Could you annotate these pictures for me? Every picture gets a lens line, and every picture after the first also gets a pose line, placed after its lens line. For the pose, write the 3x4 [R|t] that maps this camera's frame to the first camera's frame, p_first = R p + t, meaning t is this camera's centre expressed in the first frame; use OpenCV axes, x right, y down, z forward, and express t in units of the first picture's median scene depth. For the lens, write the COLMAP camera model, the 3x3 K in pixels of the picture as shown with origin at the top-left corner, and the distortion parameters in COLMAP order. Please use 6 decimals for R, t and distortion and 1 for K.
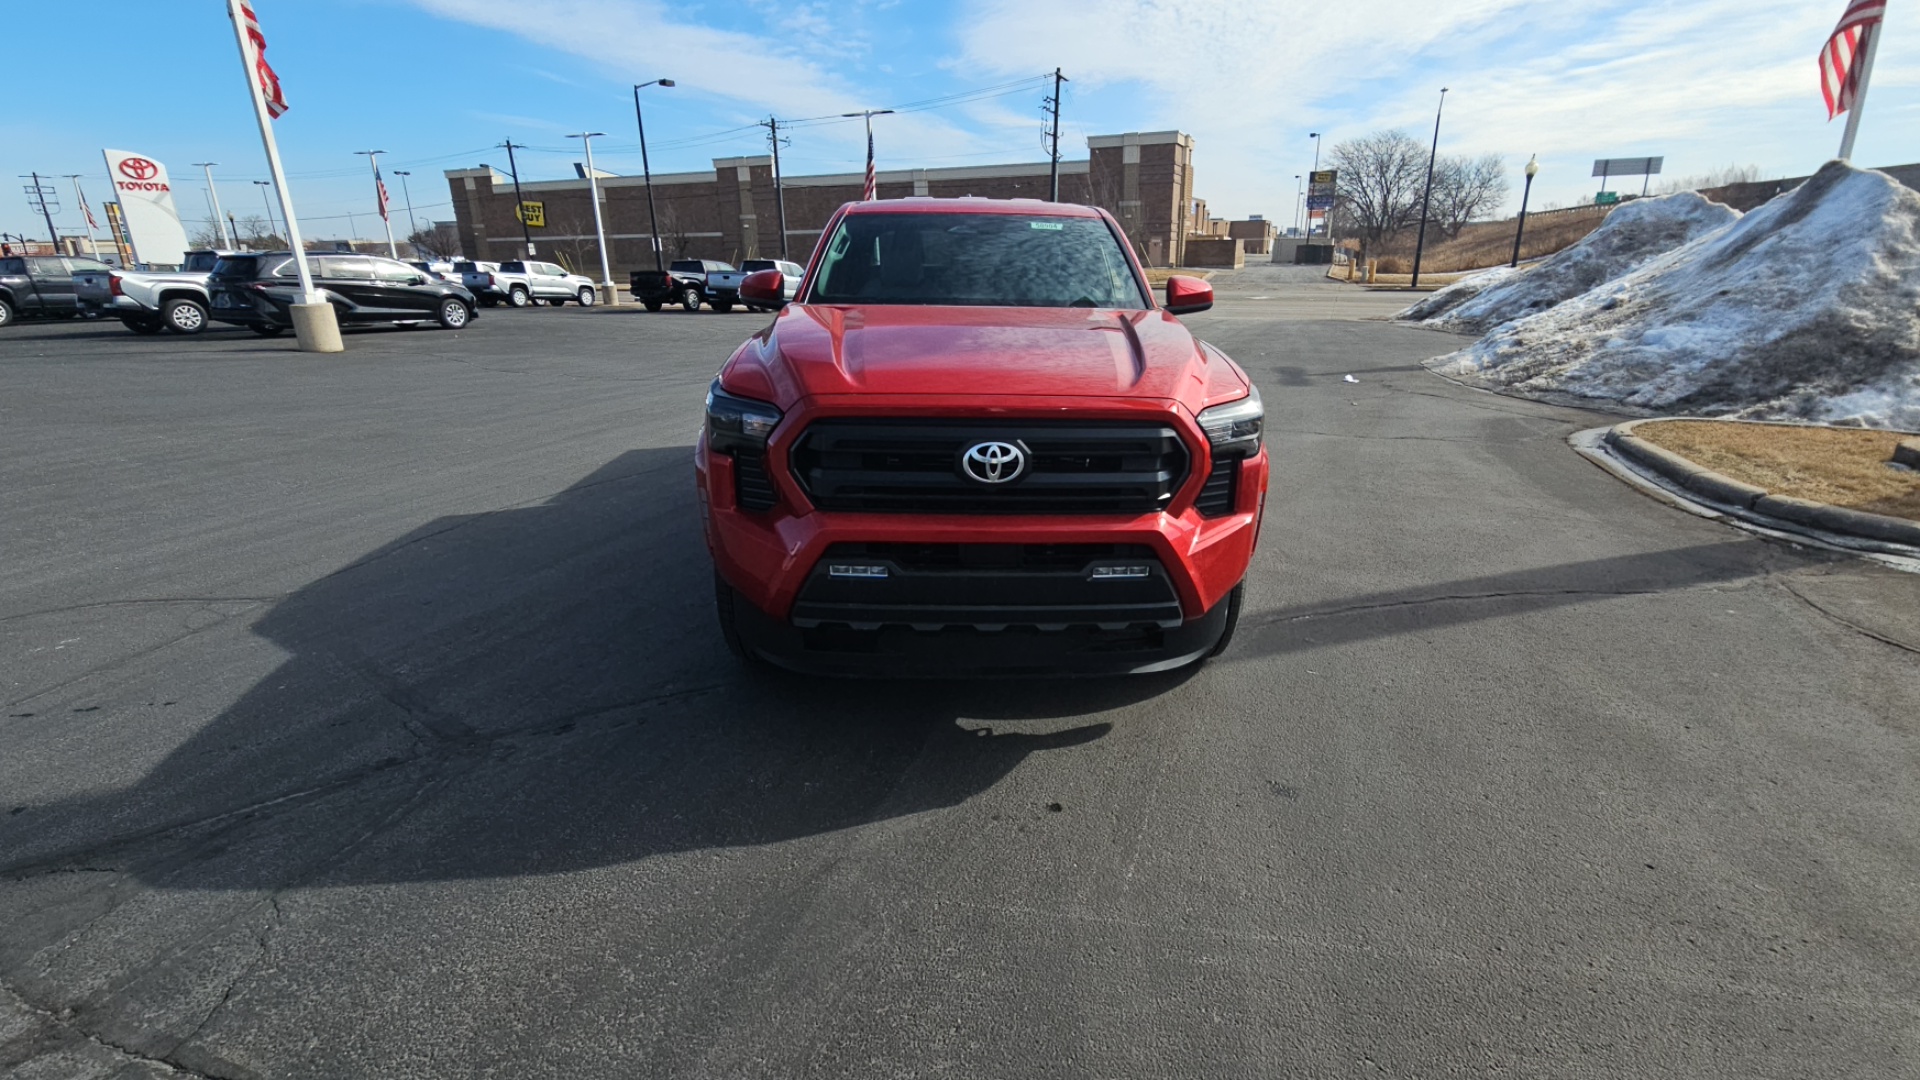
lens RADIAL K [[859.3, 0, 979.5], [0, 859.3, 543.3], [0, 0, 1]] dist [0.008512, -0.006694]
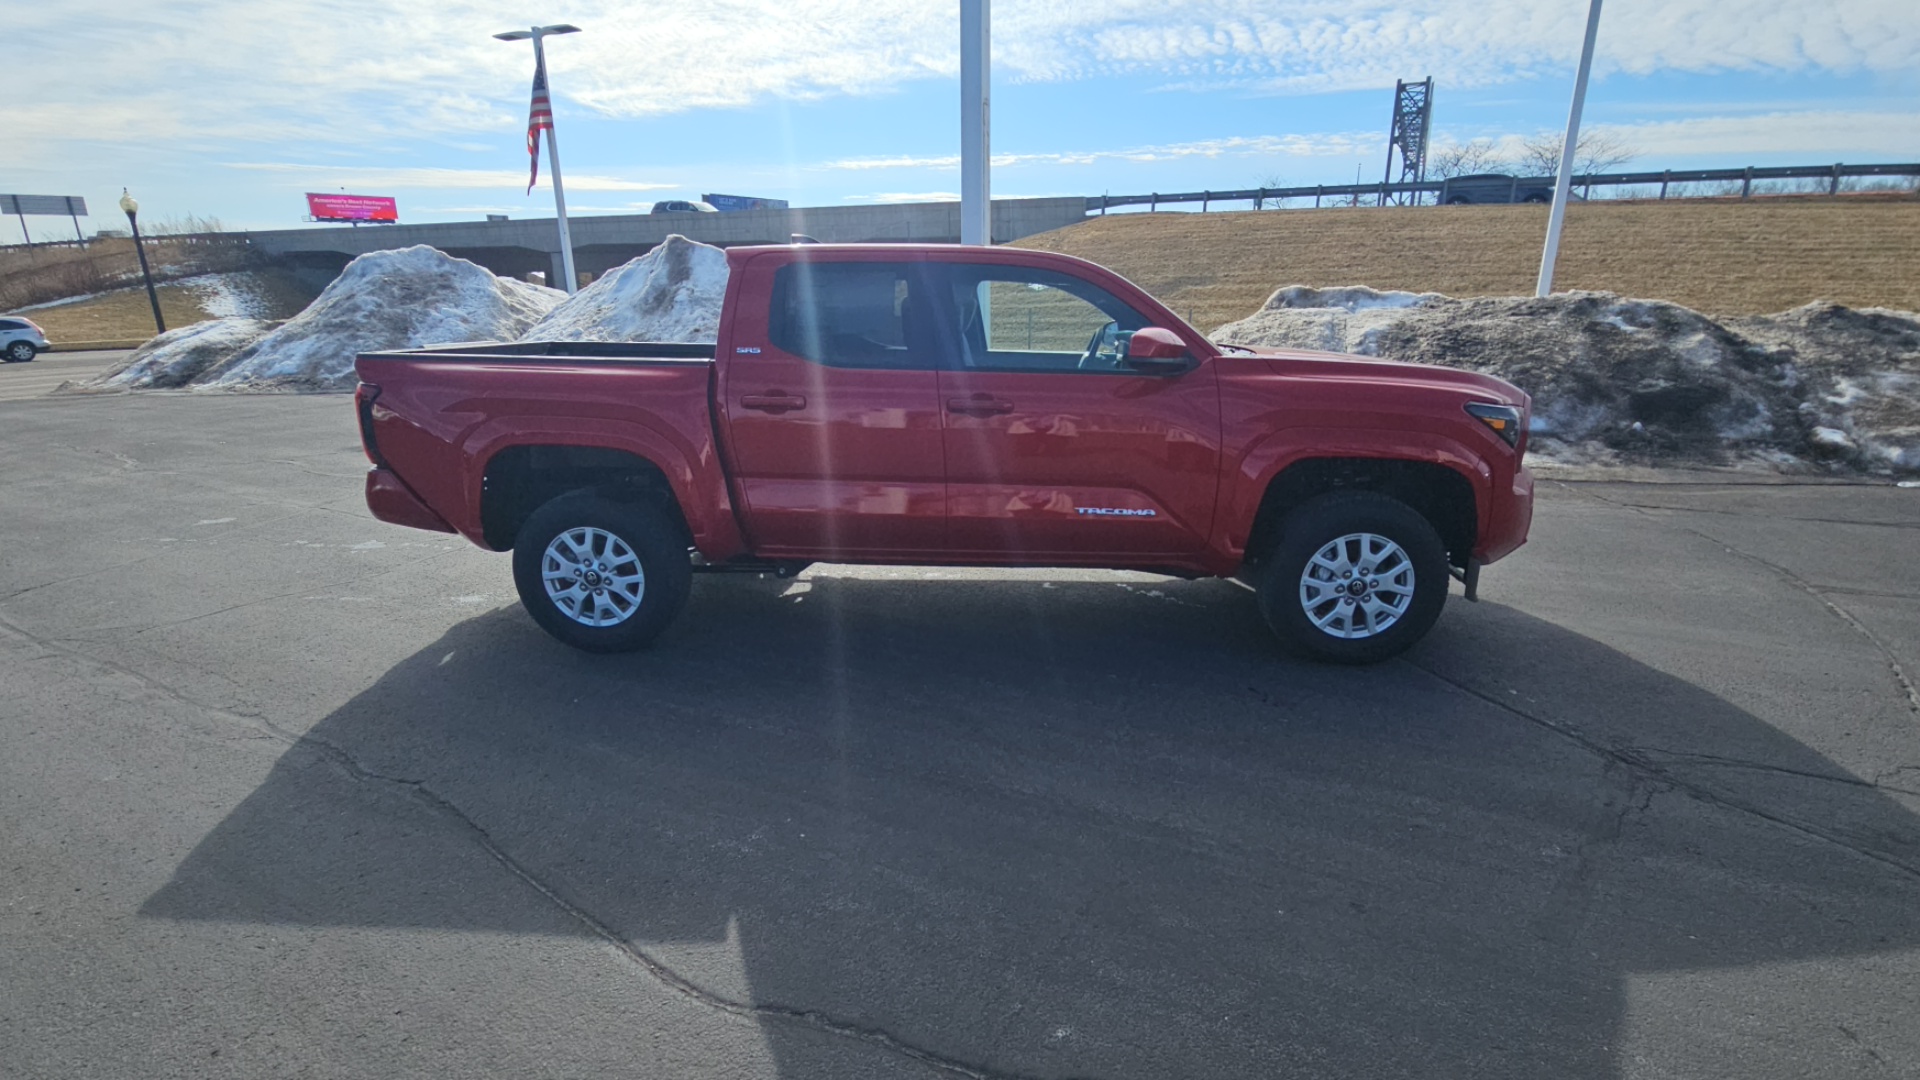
lens RADIAL K [[859.3, 0, 983.9], [0, 859.3, 552.9], [0, 0, 1]] dist [0.008512, -0.006694]
pose [[0.095543, -0.285536, 0.953594, -0.430387], [0.325331, 0.914326, 0.241182, -0.138293], [-0.940761, 0.287190, 0.180251, 0.397531]]
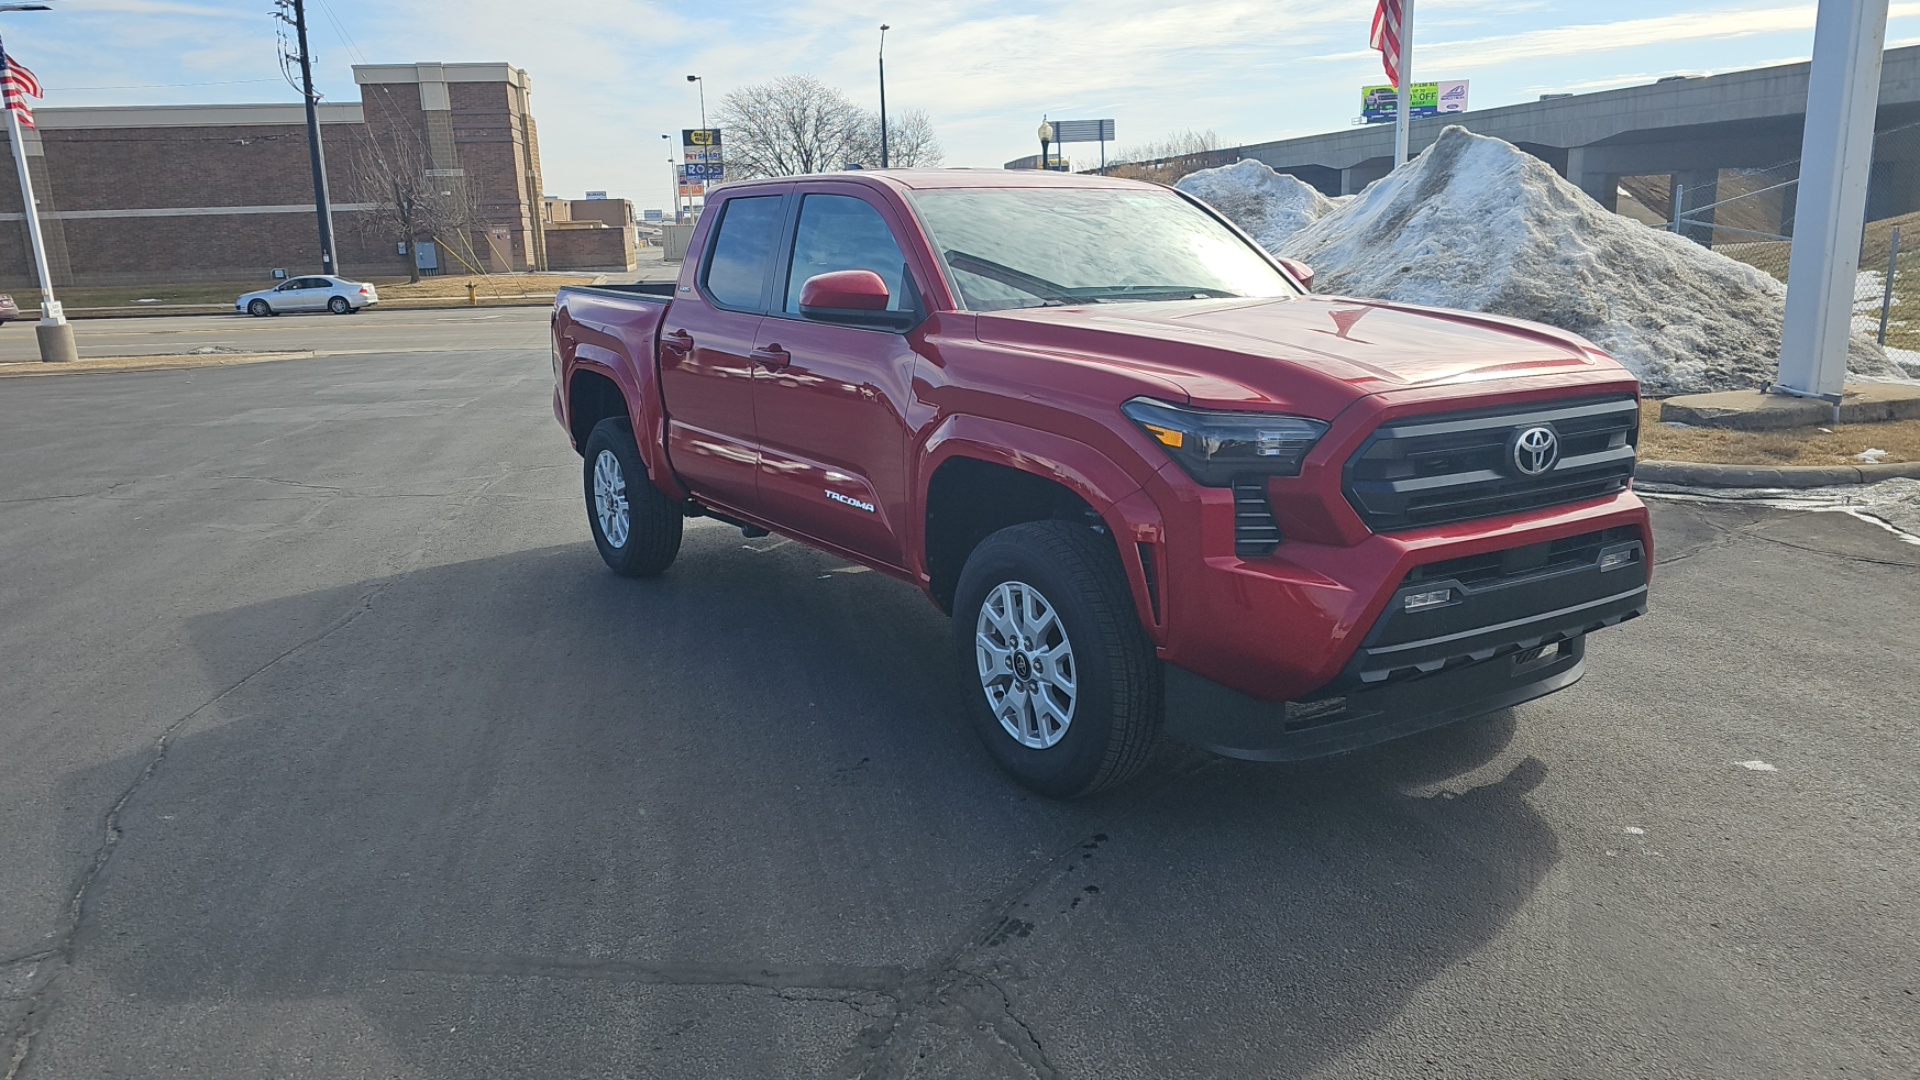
lens RADIAL K [[1383.8, 0, 948.0], [0, 1383.8, 541.4], [0, 0, 1]] dist [0.053637, -0.017150]
pose [[0.857283, -0.131542, 0.497757, -0.283346], [0.189533, 0.979547, -0.067568, -0.004525], [-0.478688, 0.152266, 0.864681, 0.012845]]
